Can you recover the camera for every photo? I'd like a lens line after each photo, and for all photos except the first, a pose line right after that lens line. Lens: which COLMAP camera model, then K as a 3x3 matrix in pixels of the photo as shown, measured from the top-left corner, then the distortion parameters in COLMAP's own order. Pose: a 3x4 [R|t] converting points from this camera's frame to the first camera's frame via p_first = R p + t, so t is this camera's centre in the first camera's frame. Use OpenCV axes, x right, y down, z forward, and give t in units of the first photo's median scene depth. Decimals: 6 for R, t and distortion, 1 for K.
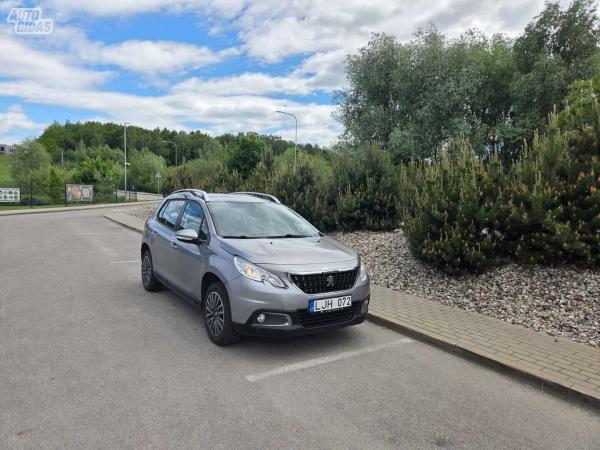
lens RADIAL K [[404.9, 0, 312.9], [0, 404.9, 226.1], [0, 0, 1]] dist [0.095604, -0.102790]
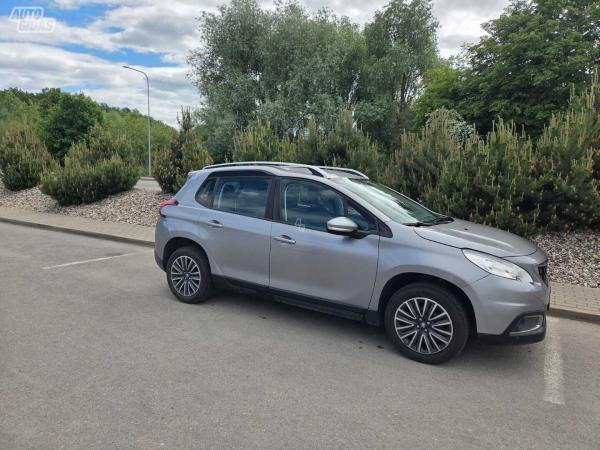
lens RADIAL K [[407.4, 0, 303.2], [0, 407.4, 222.7], [0, 0, 1]] dist [0.032106, -0.034851]
pose [[0.911963, -0.045713, 0.407717, -0.098385], [0.022044, 0.997797, 0.062564, -0.003701], [-0.409679, -0.048069, 0.910963, 0.053923]]
